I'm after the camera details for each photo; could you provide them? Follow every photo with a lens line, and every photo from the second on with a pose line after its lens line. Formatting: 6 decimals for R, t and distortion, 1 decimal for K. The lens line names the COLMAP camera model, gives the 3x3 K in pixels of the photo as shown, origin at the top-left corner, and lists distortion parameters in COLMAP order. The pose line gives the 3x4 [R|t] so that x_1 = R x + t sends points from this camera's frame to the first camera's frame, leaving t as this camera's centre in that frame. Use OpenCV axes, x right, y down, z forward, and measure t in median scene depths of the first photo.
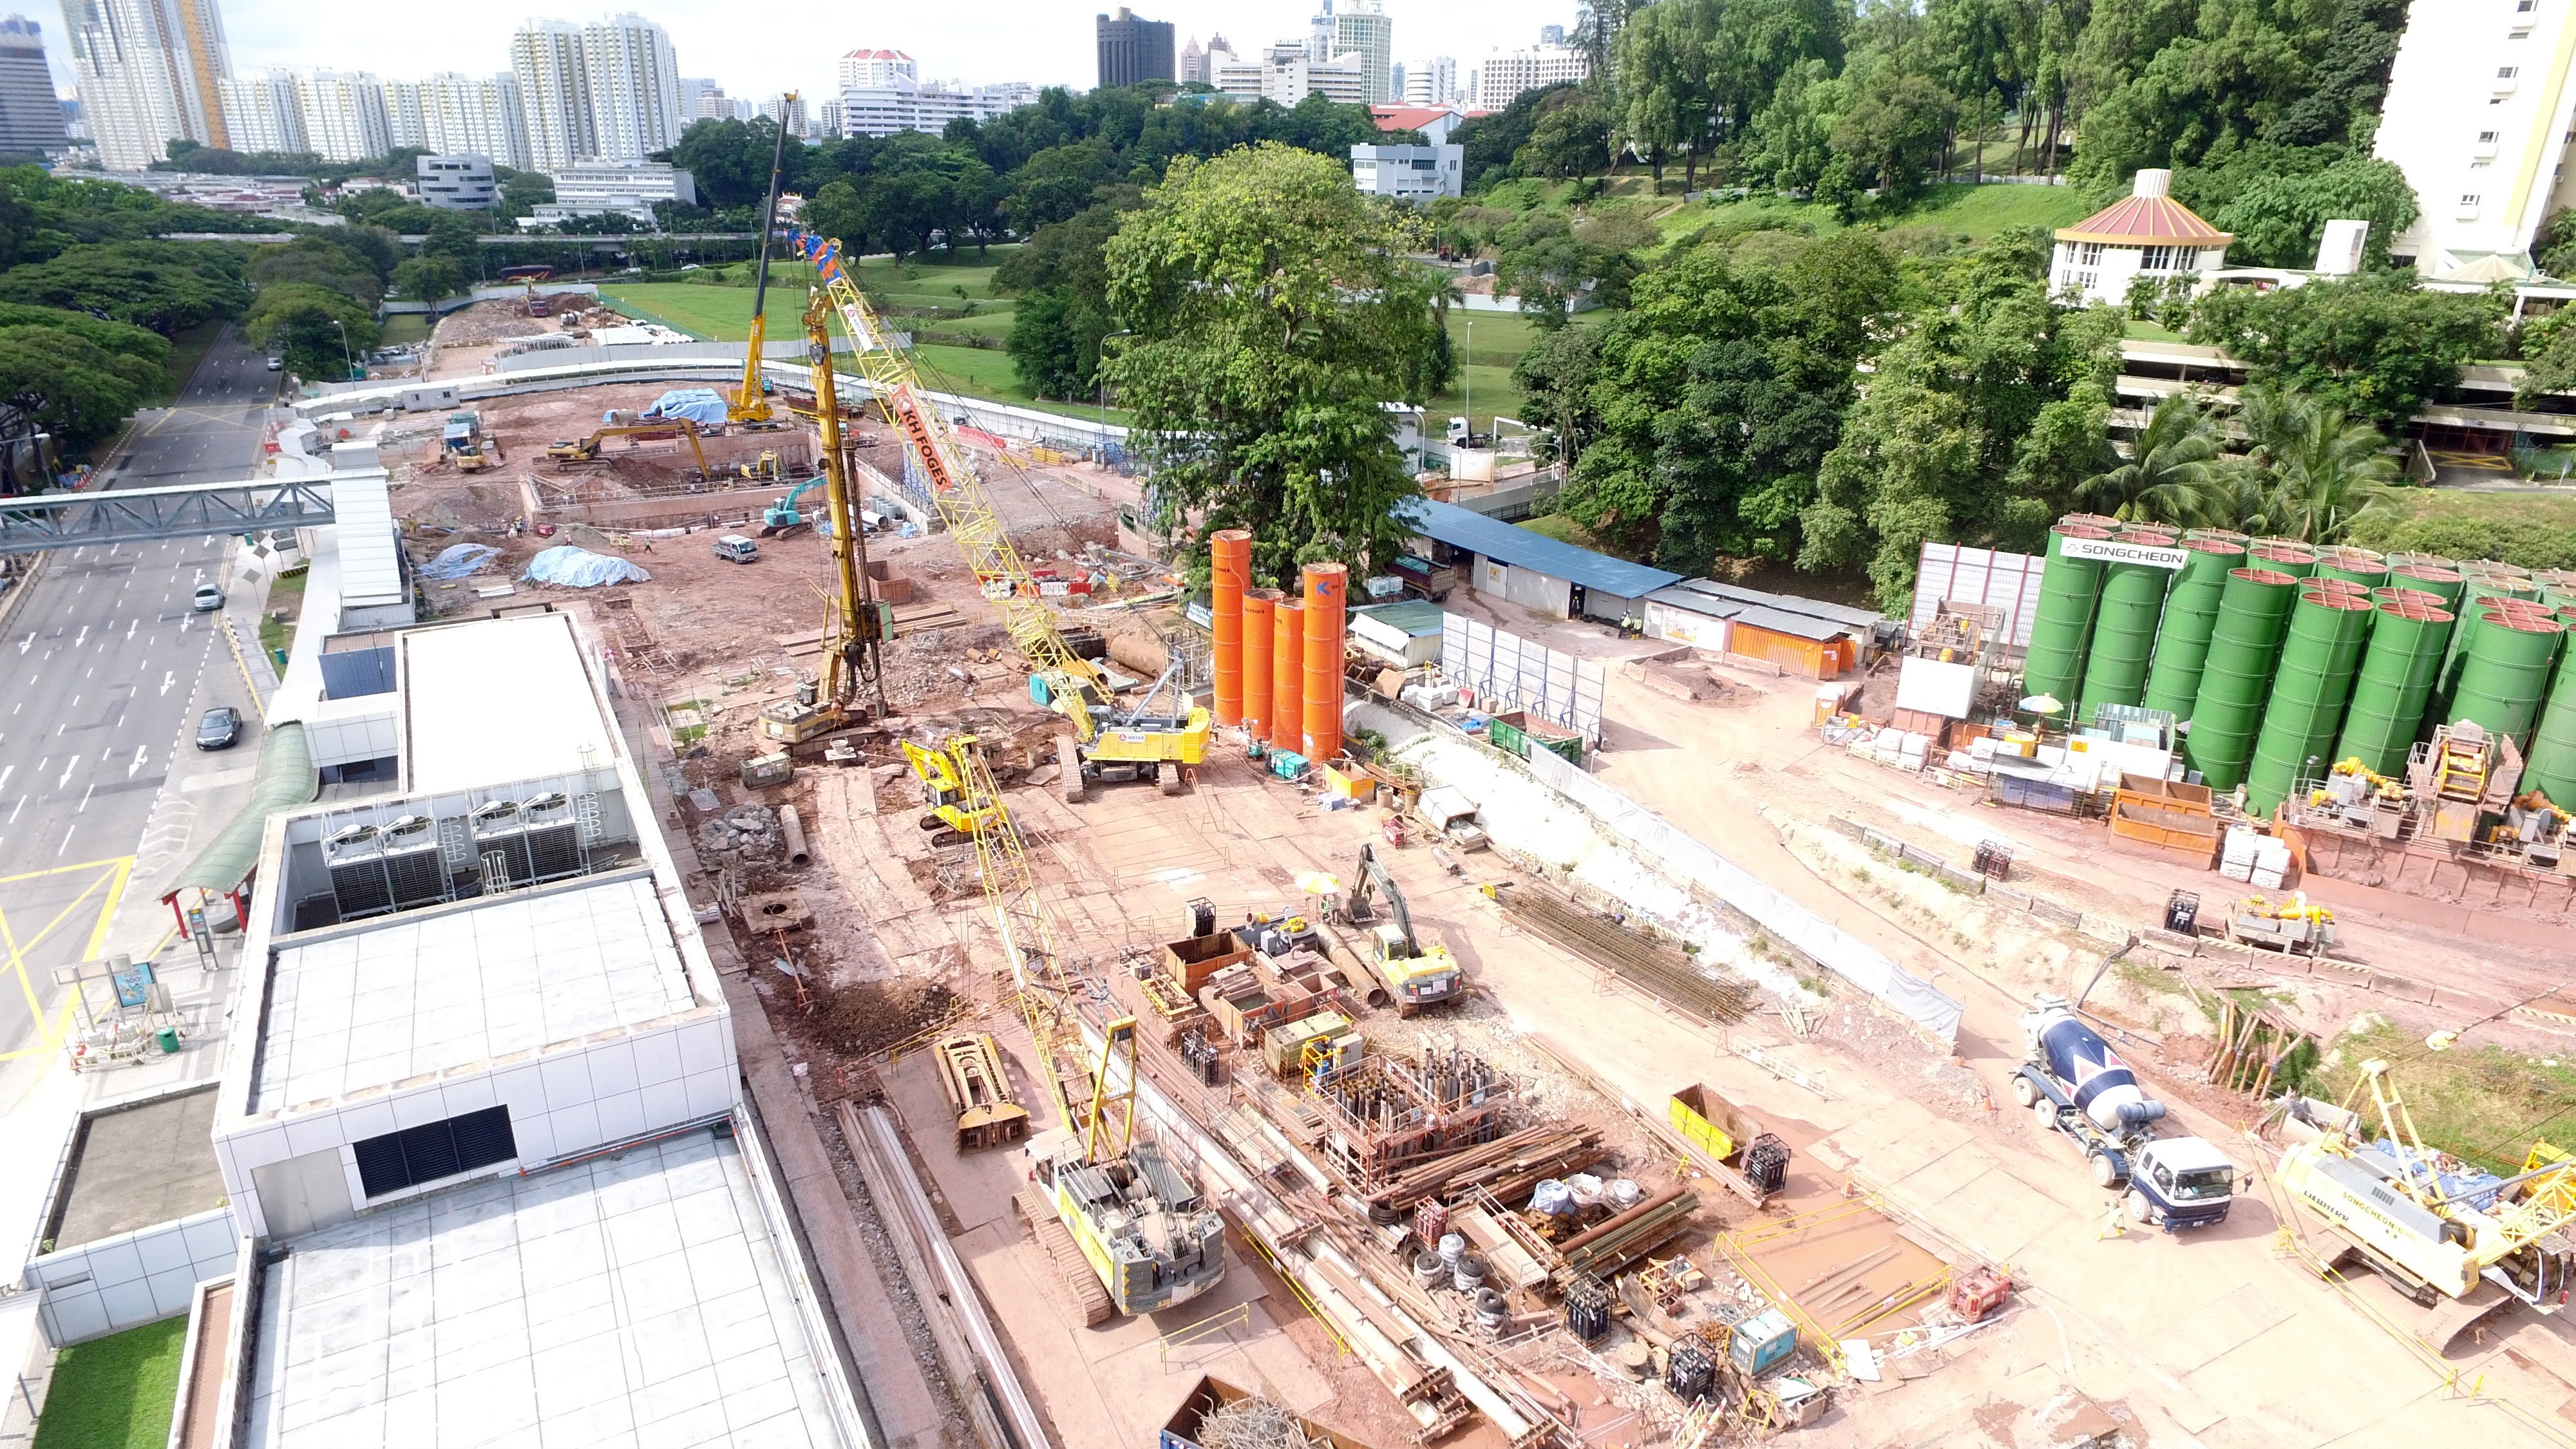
lens RADIAL K [[1504.3, 0, 1279.2], [0, 1504.3, 721.3], [0, 0, 1]] dist [-0.008737, 0.010392]
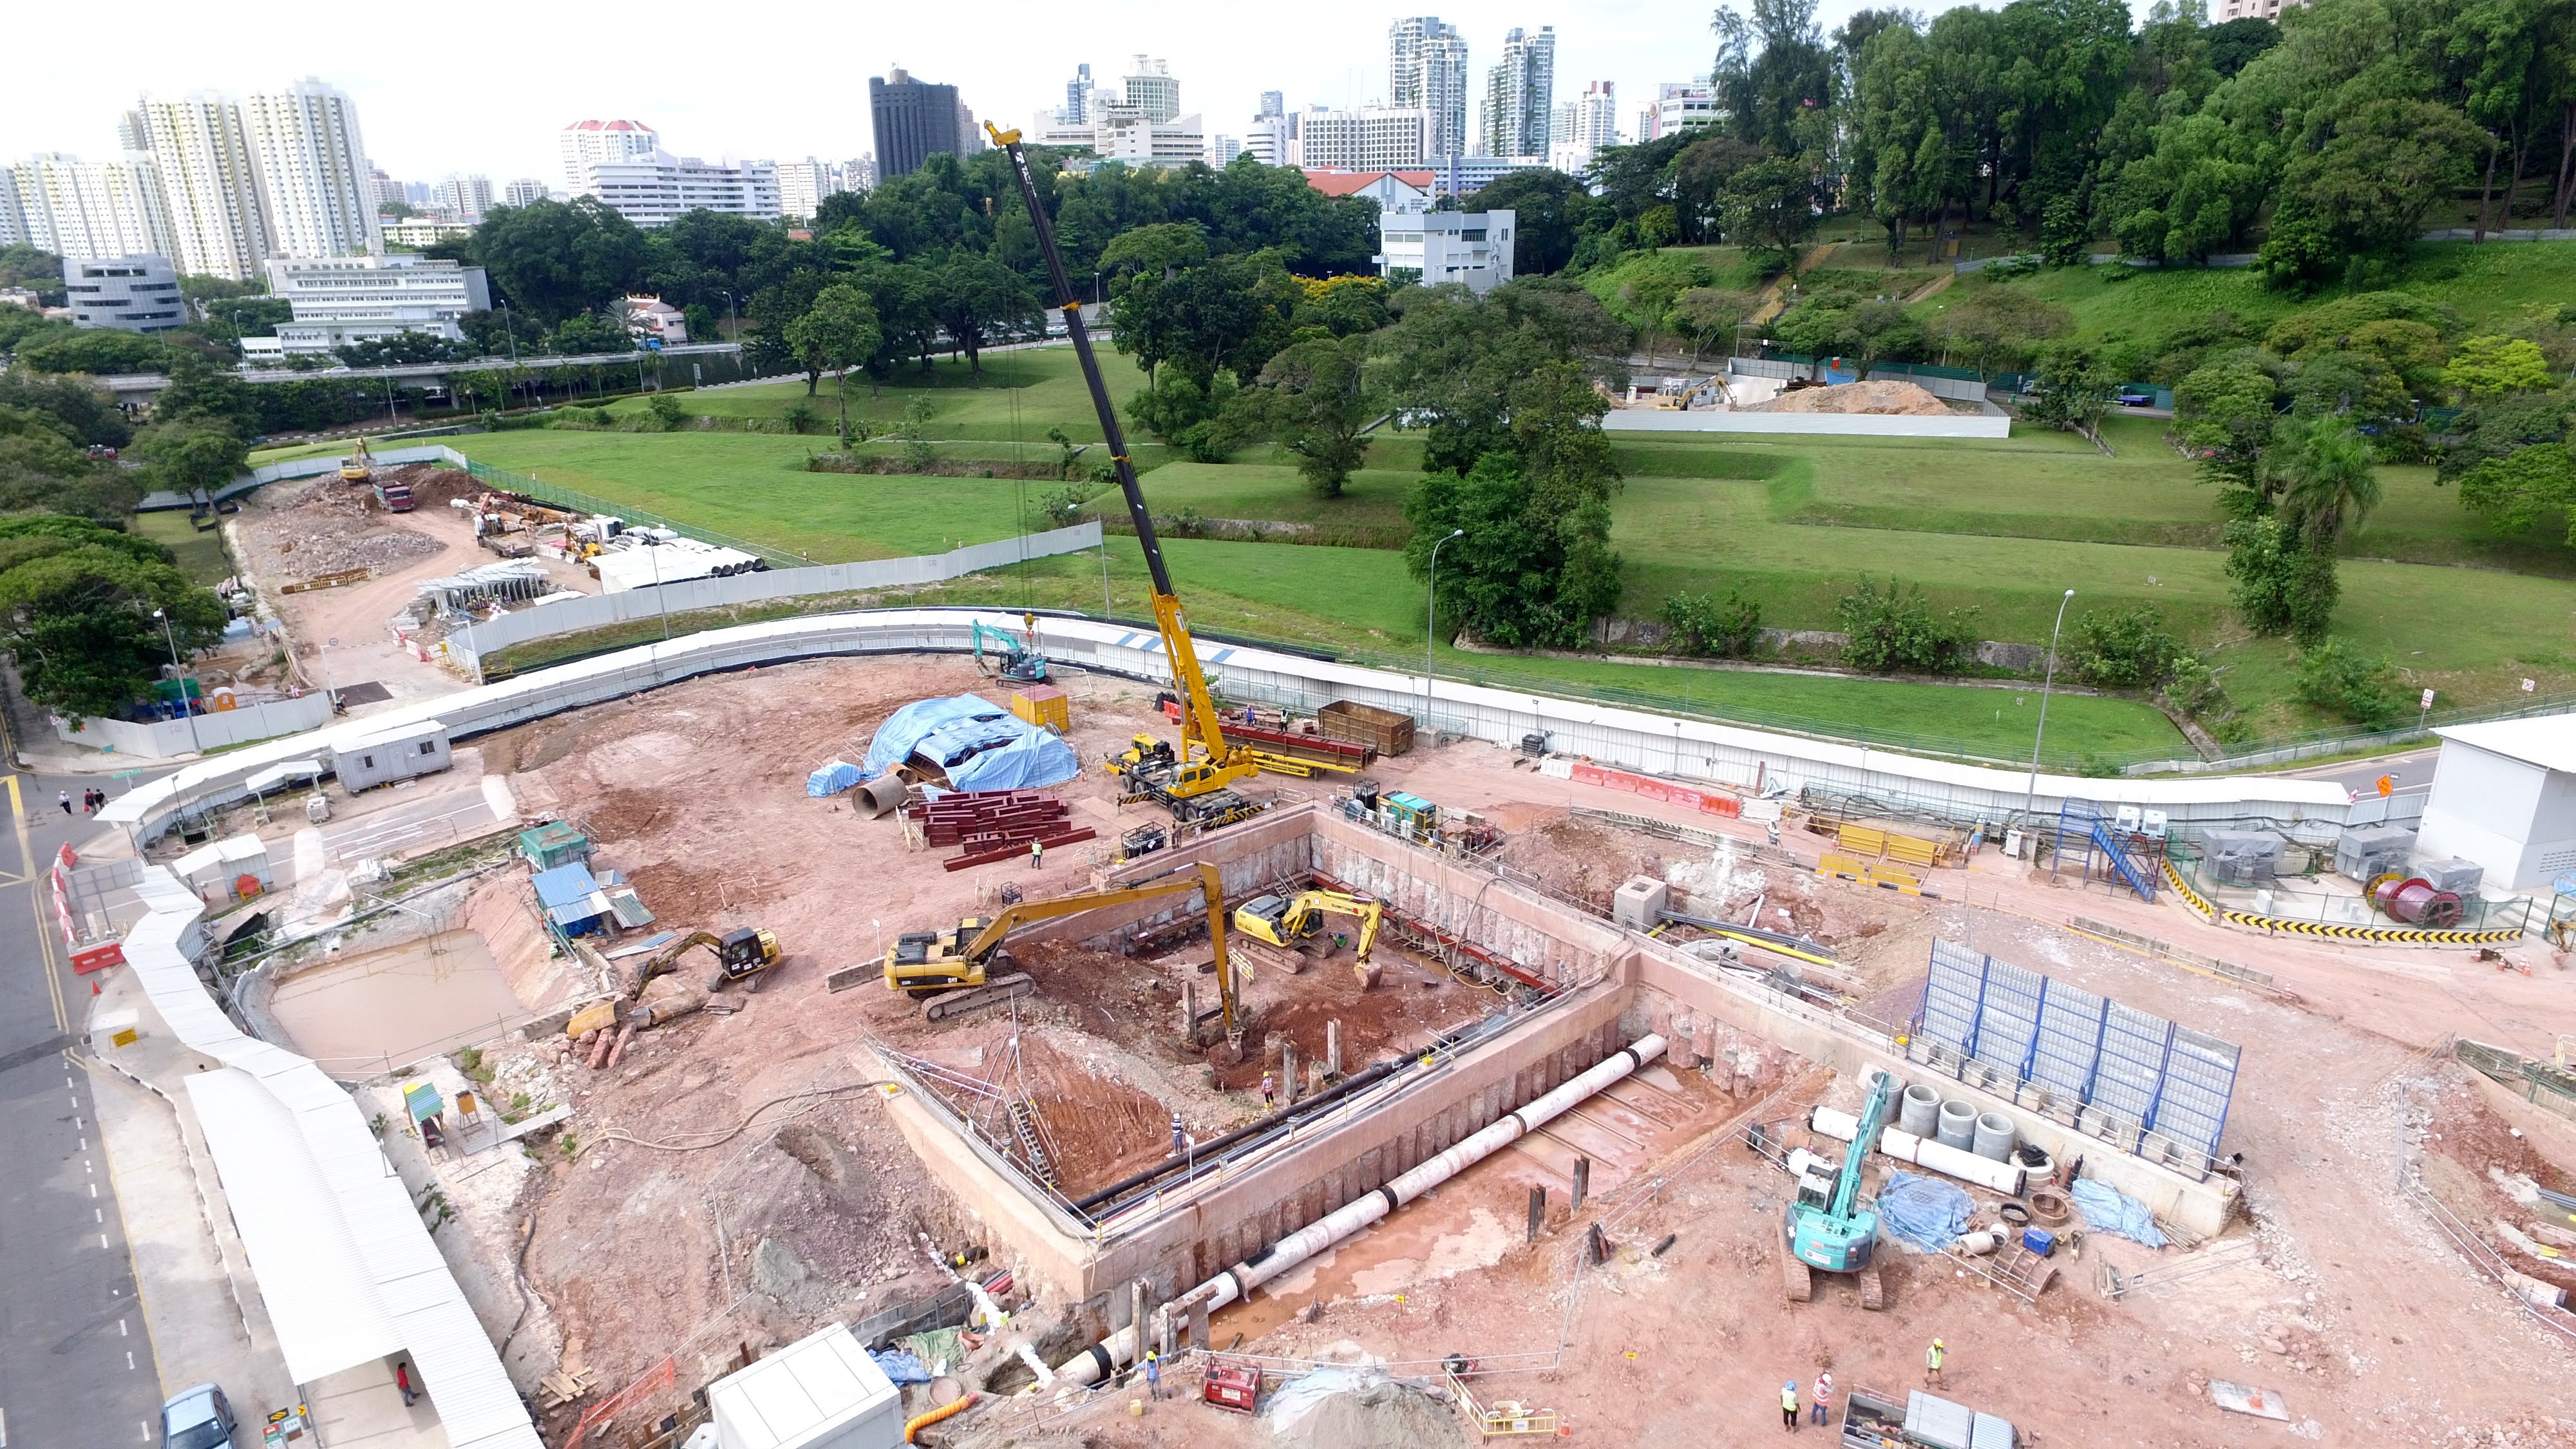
lens RADIAL K [[1504.3, 0, 1279.2], [0, 1504.3, 721.3], [0, 0, 1]] dist [-0.008737, 0.010392]
pose [[0.979458, -0.086217, 0.182285, -0.159506], [0.093475, 0.995120, -0.031592, -0.079900], [-0.178672, 0.047982, 0.982738, 0.199342]]
